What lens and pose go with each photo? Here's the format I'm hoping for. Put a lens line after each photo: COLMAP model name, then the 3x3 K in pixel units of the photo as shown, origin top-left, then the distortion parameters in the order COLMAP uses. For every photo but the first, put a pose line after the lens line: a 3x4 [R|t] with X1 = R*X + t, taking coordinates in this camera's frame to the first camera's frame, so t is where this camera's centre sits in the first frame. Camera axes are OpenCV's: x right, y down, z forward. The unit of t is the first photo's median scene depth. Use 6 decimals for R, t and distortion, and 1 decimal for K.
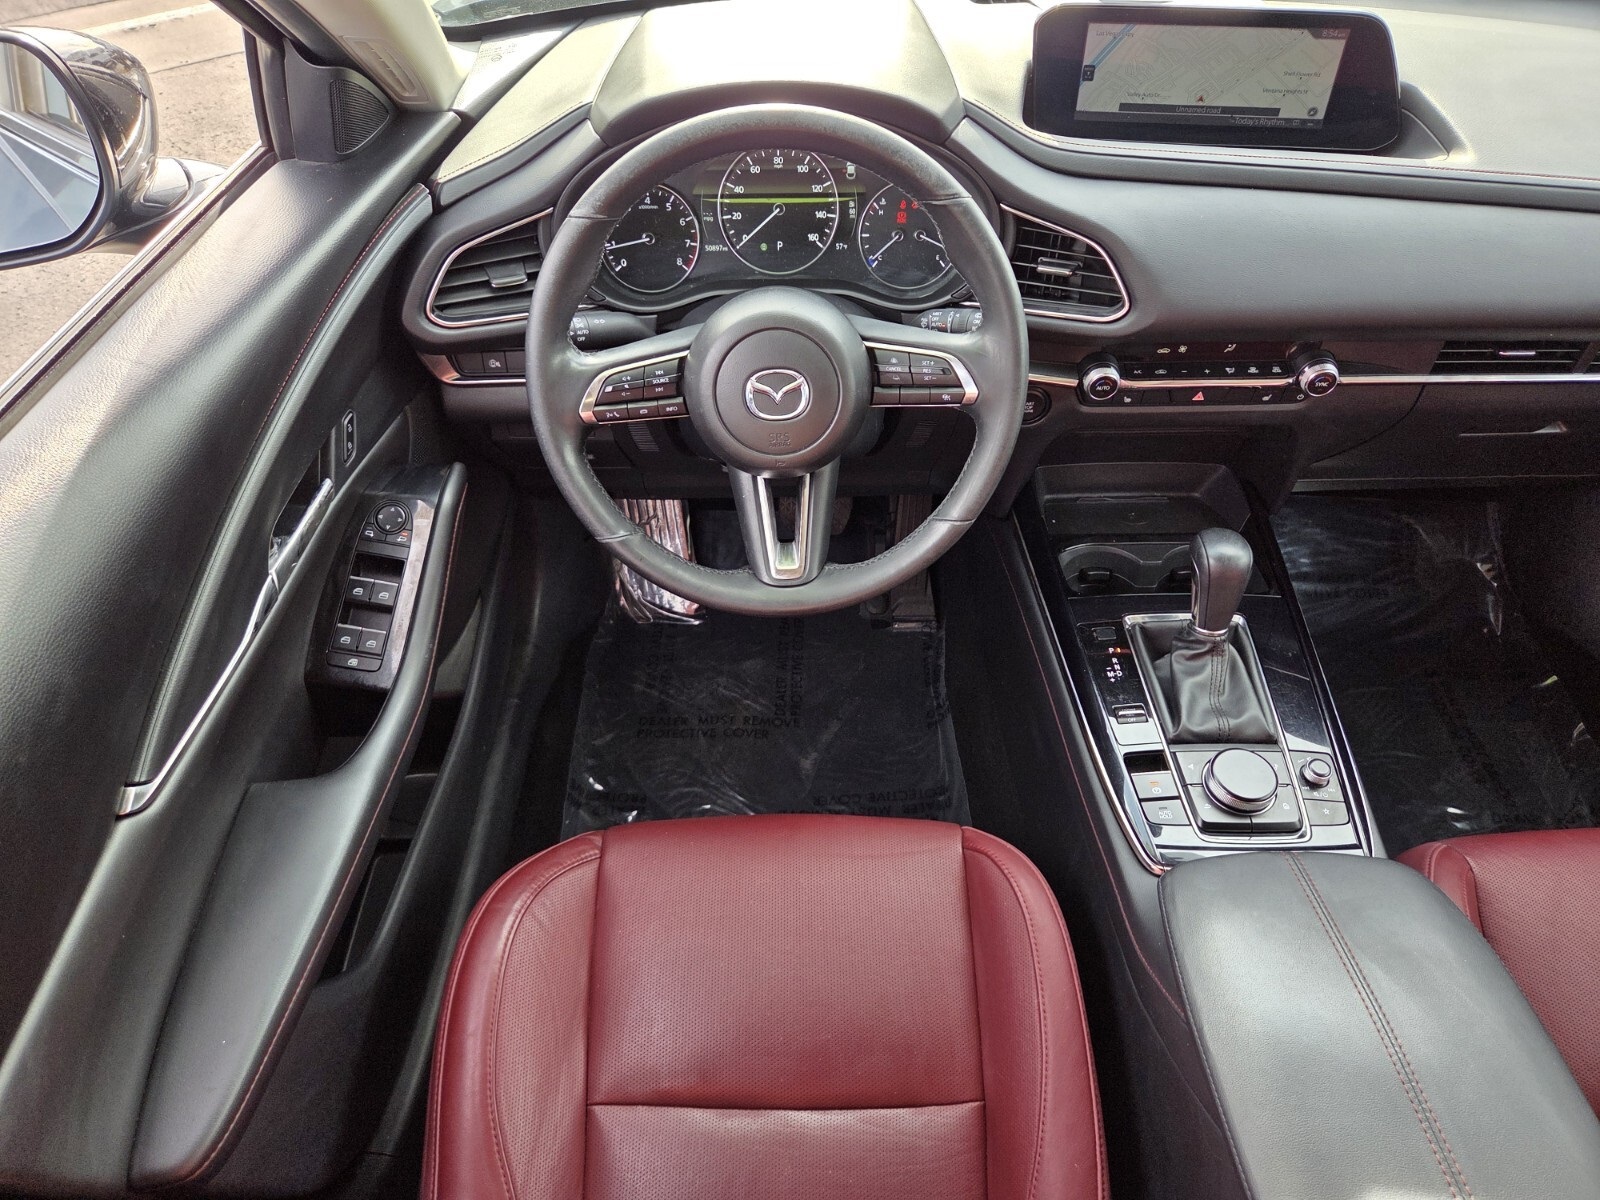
lens RADIAL K [[1094.9, 0, 787.8], [0, 1094.9, 611.0], [0, 0, 1]] dist [0.051957, -0.002937]
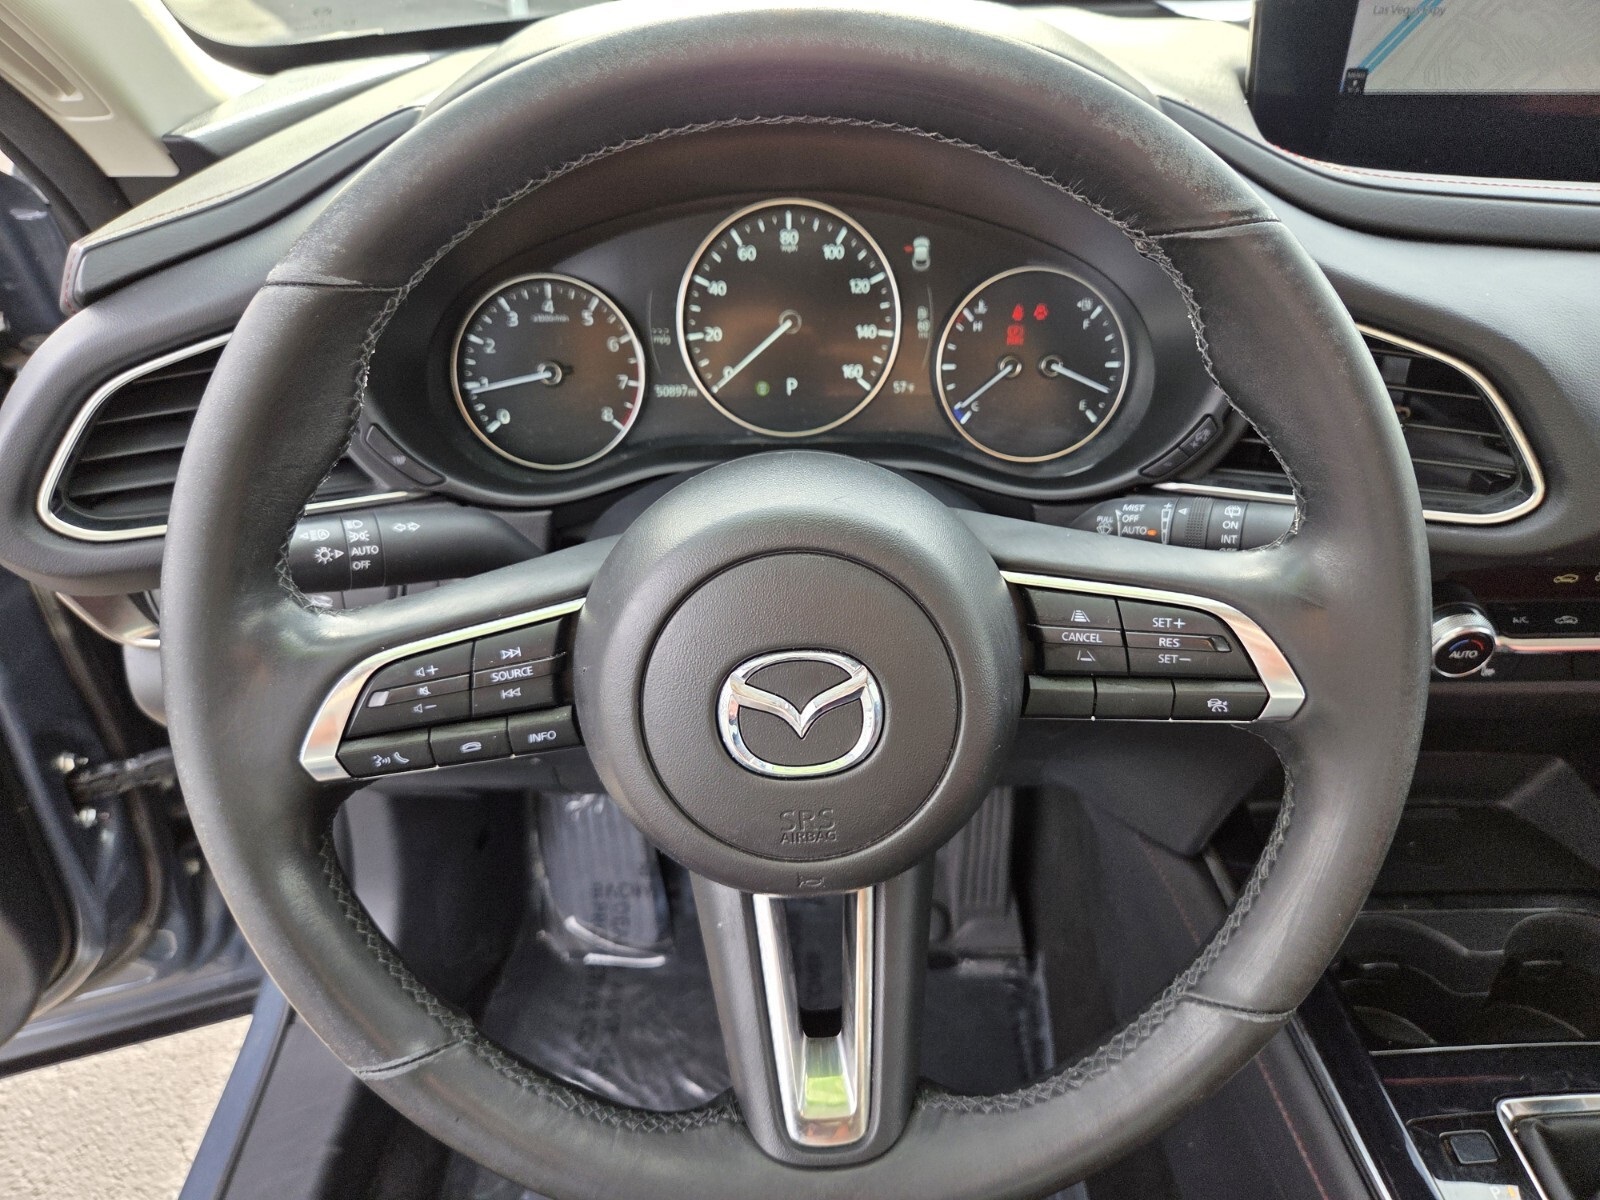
lens RADIAL K [[1118.4, 0, 800.0], [0, 1118.4, 600.0], [0, 0, 1]] dist [0.019759, -0.000807]
pose [[0.999801, -0.006640, 0.018792, -0.015578], [0.009788, 0.984914, -0.172767, -0.140293], [-0.017361, 0.172916, 0.984783, 0.504475]]
